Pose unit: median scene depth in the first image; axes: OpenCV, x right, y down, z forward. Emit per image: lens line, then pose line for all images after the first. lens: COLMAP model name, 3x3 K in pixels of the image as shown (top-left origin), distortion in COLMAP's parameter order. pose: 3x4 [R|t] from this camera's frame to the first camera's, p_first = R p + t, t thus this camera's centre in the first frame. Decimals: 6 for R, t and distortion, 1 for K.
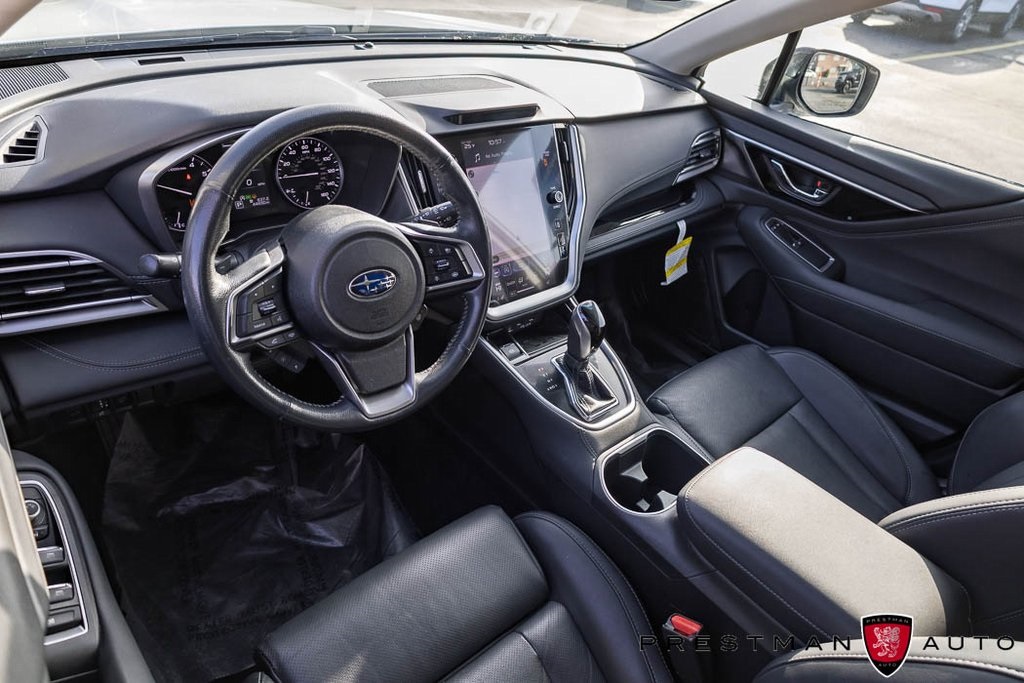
lens RADIAL K [[667.5, 0, 512.0], [0, 667.5, 341.5], [0, 0, 1]] dist [-0.002429, 0.000785]
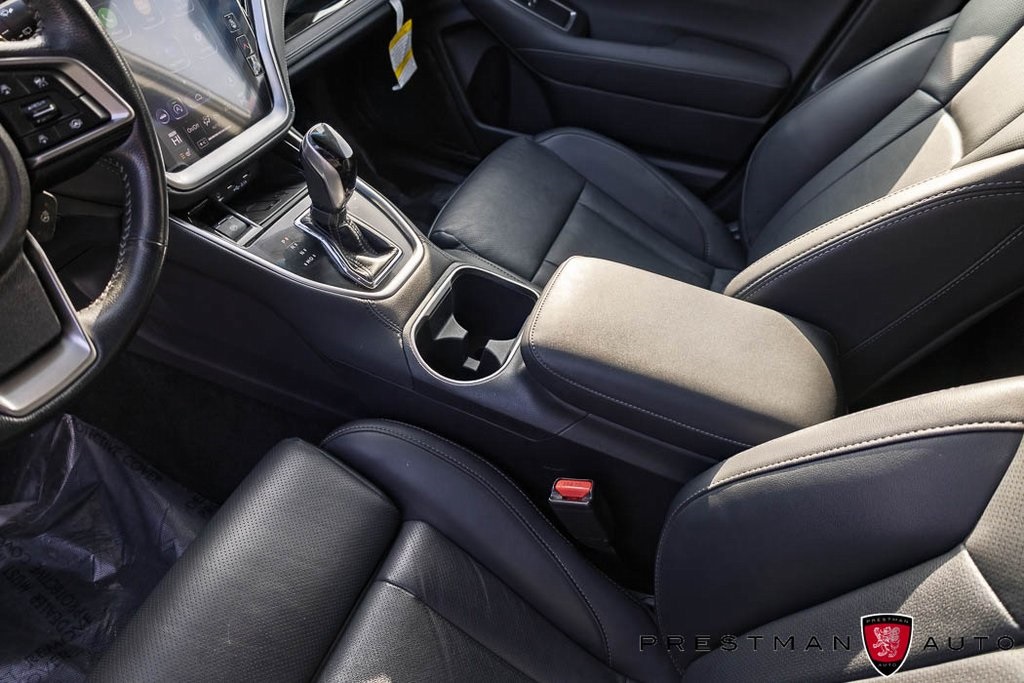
lens RADIAL K [[667.5, 0, 512.0], [0, 667.5, 341.5], [0, 0, 1]] dist [-0.002429, 0.000785]
pose [[0.886756, -0.346982, 0.305396, 0.003401], [0.263490, 0.922281, 0.282791, 0.004126], [-0.379785, -0.170298, 0.909265, 0.248459]]
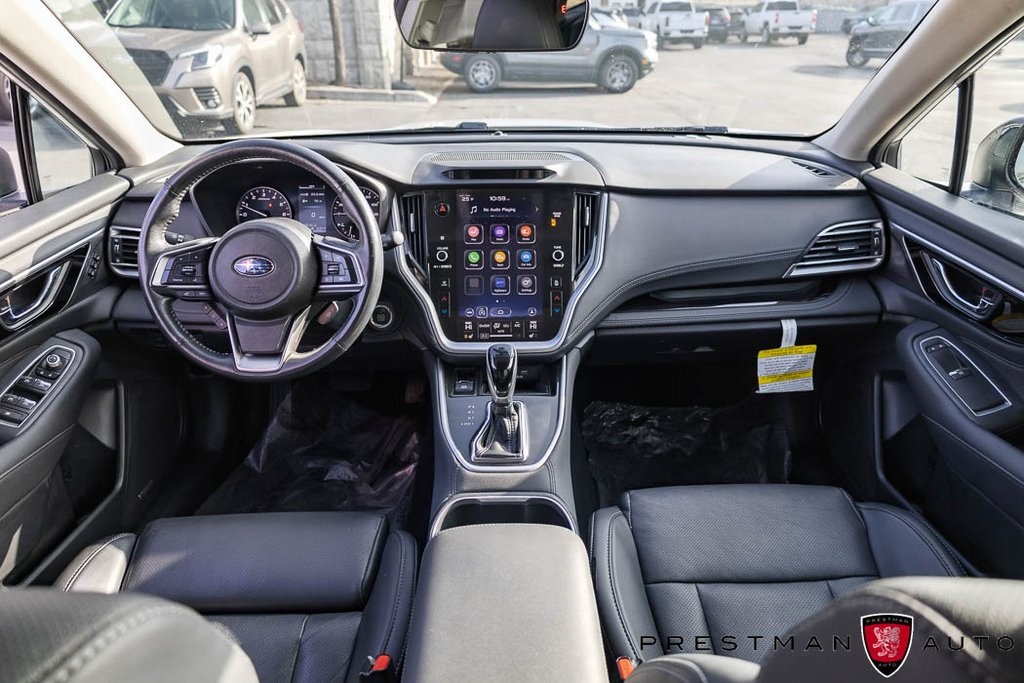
lens RADIAL K [[671.3, 0, 512.0], [0, 671.3, 341.5], [0, 0, 1]] dist [0.013126, -0.001376]
pose [[0.747709, 0.144845, -0.648036, 0.752171], [-0.277692, 0.954691, -0.107017, 0.040307], [0.603173, 0.259972, 0.754053, 0.237300]]
